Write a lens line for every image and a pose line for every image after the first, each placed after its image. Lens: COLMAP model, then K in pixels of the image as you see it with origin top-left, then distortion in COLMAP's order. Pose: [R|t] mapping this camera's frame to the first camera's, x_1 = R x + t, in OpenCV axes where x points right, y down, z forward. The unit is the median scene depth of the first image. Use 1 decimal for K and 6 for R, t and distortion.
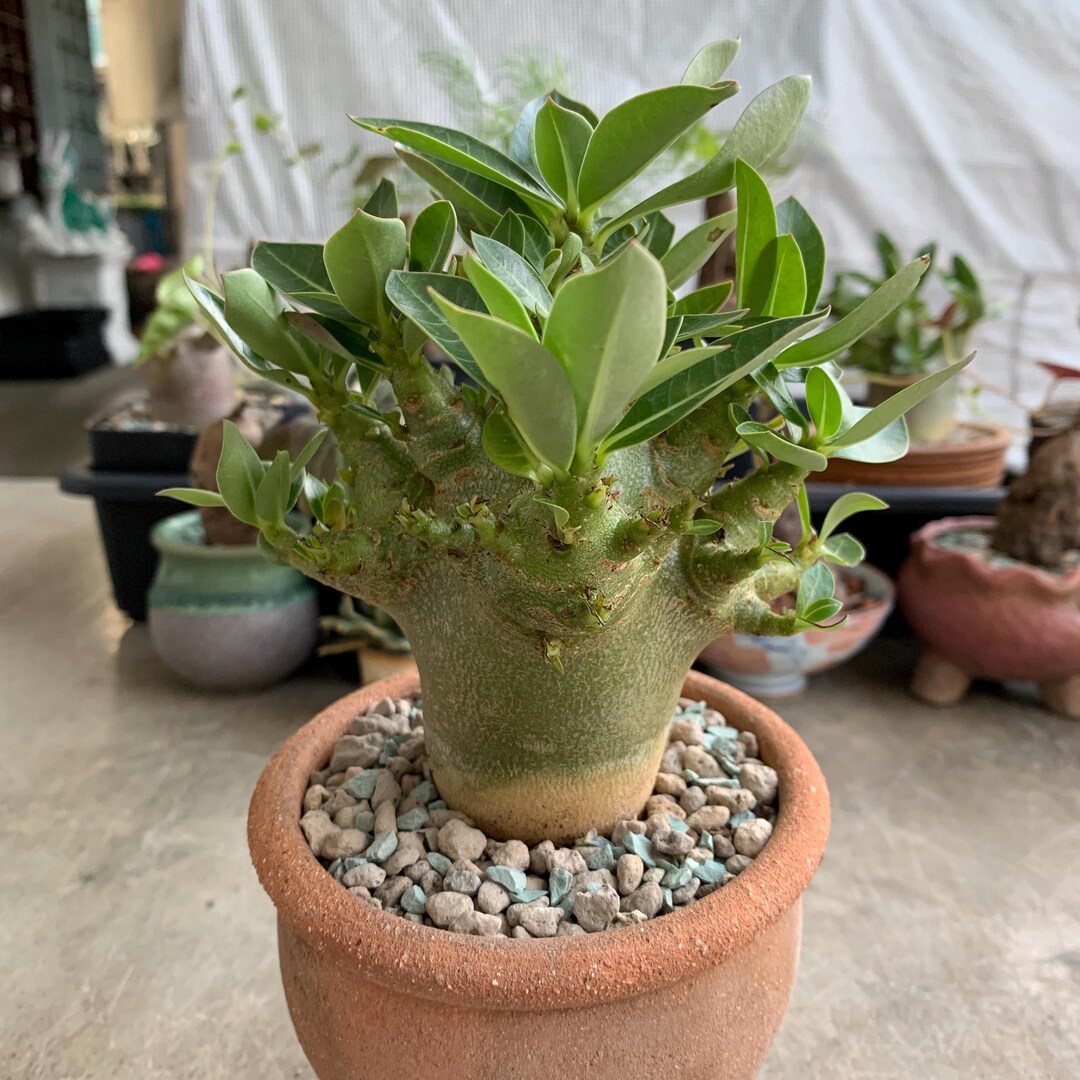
lens RADIAL K [[1170.5, 0, 543.3], [0, 1170.5, 540.0], [0, 0, 1]] dist [-0.026237, 0.046790]
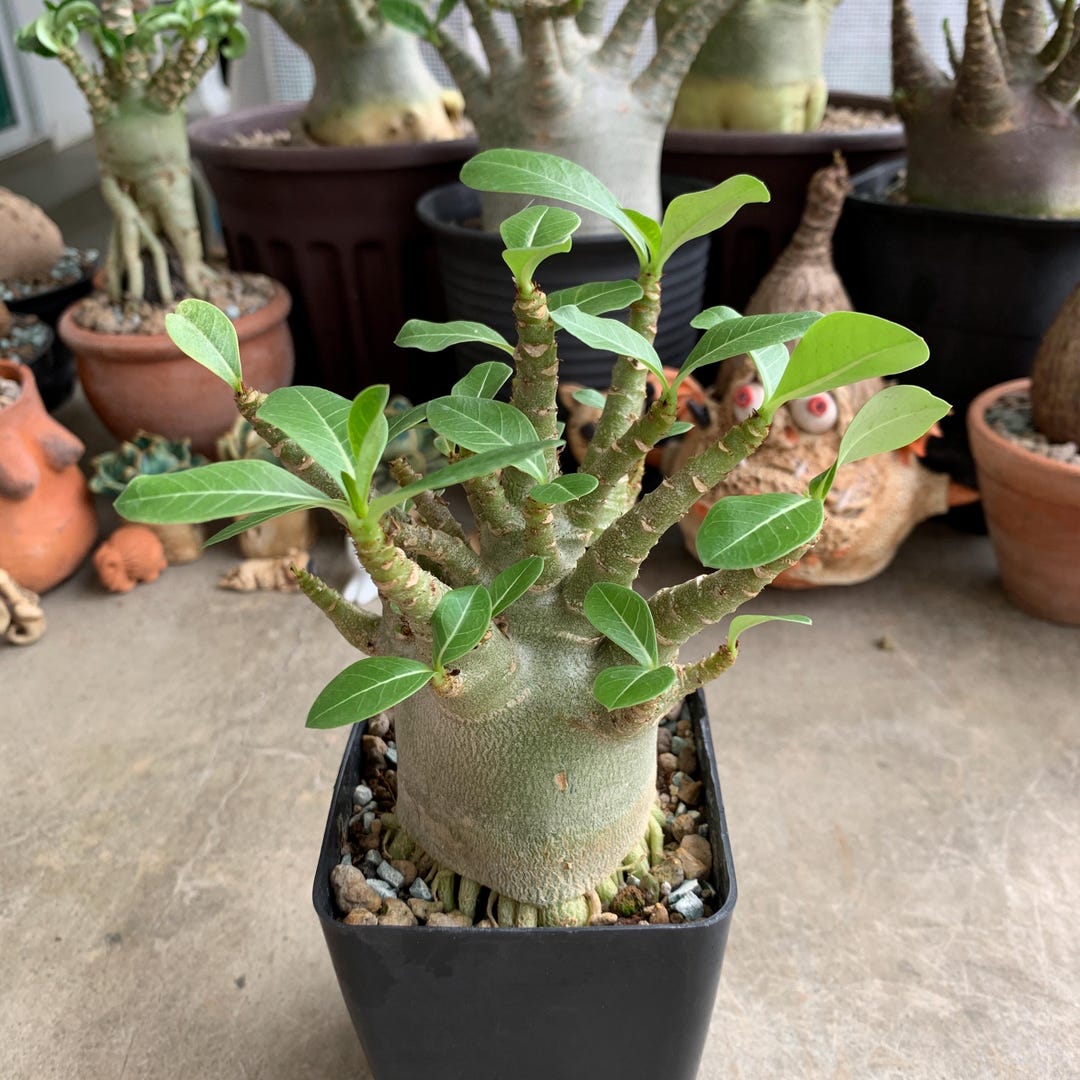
lens RADIAL K [[1166.2, 0, 541.5], [0, 1166.2, 539.6], [0, 0, 1]] dist [-0.008266, -0.007581]
pose [[0.995064, -0.001397, -0.099222, 0.037755], [0.023784, 0.974113, 0.224806, -0.205857], [0.096339, -0.226057, 0.969339, 0.192623]]
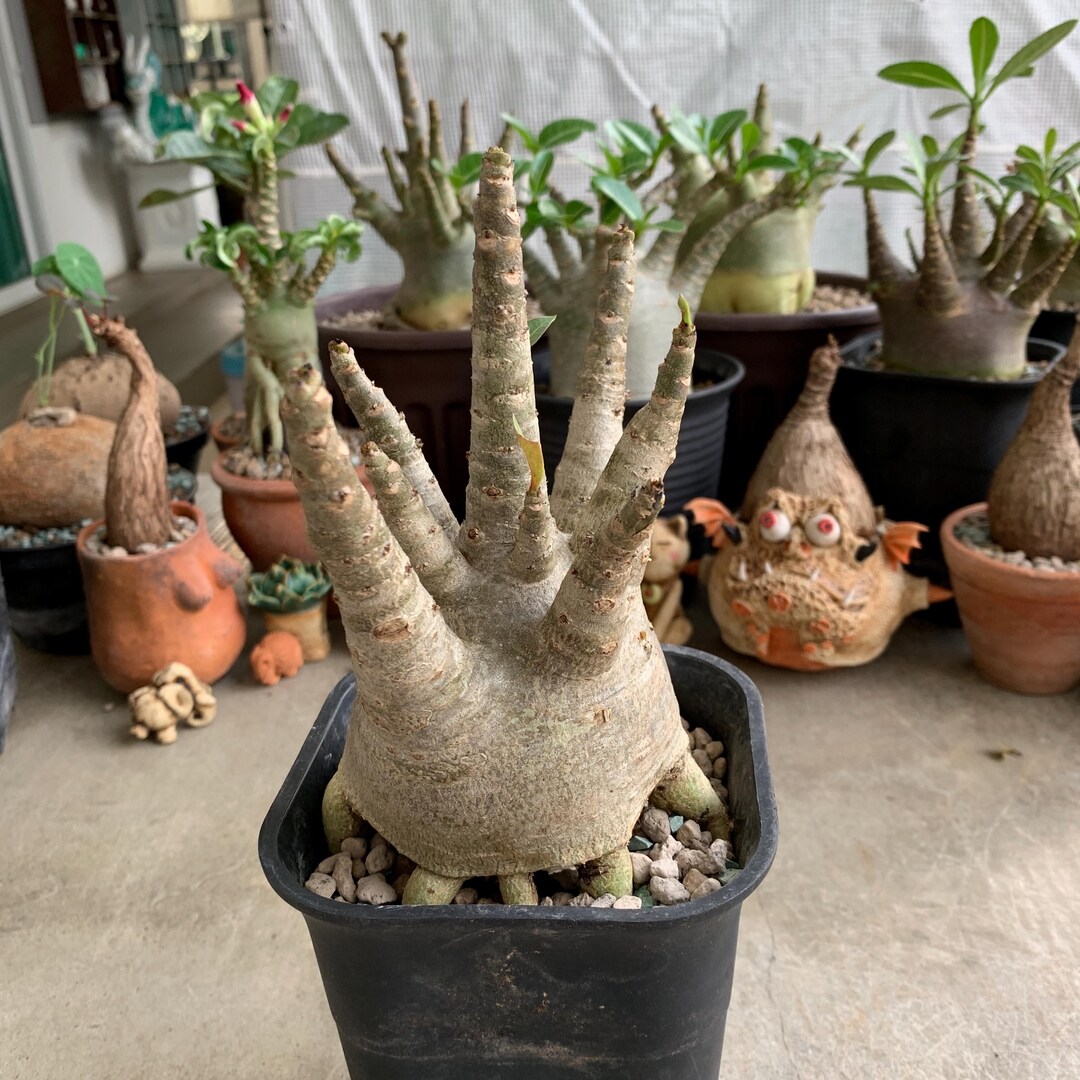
lens RADIAL K [[1162.9, 0, 540.4], [0, 1162.9, 543.2], [0, 0, 1]] dist [0.009773, -0.019356]
pose [[0.996385, -0.028865, -0.079898, -0.049555], [0.038535, 0.991749, 0.122269, -0.244472], [0.075709, -0.124906, 0.989276, -0.142233]]
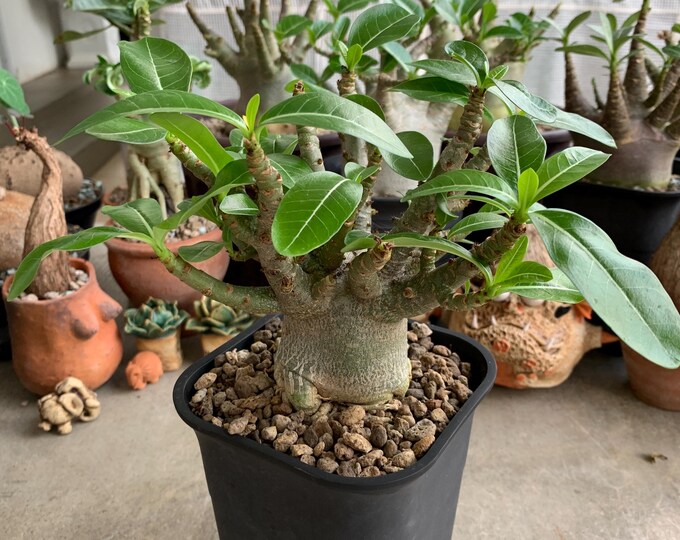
lens RADIAL K [[733.5, 0, 340.0], [0, 733.5, 270.0], [0, 0, 1]] dist [-0.015146, 0.016507]
pose [[0.998547, -0.001089, -0.053879, -0.085046], [0.009506, 0.987675, 0.156227, -0.319526], [0.053044, -0.156512, 0.986251, 0.034576]]
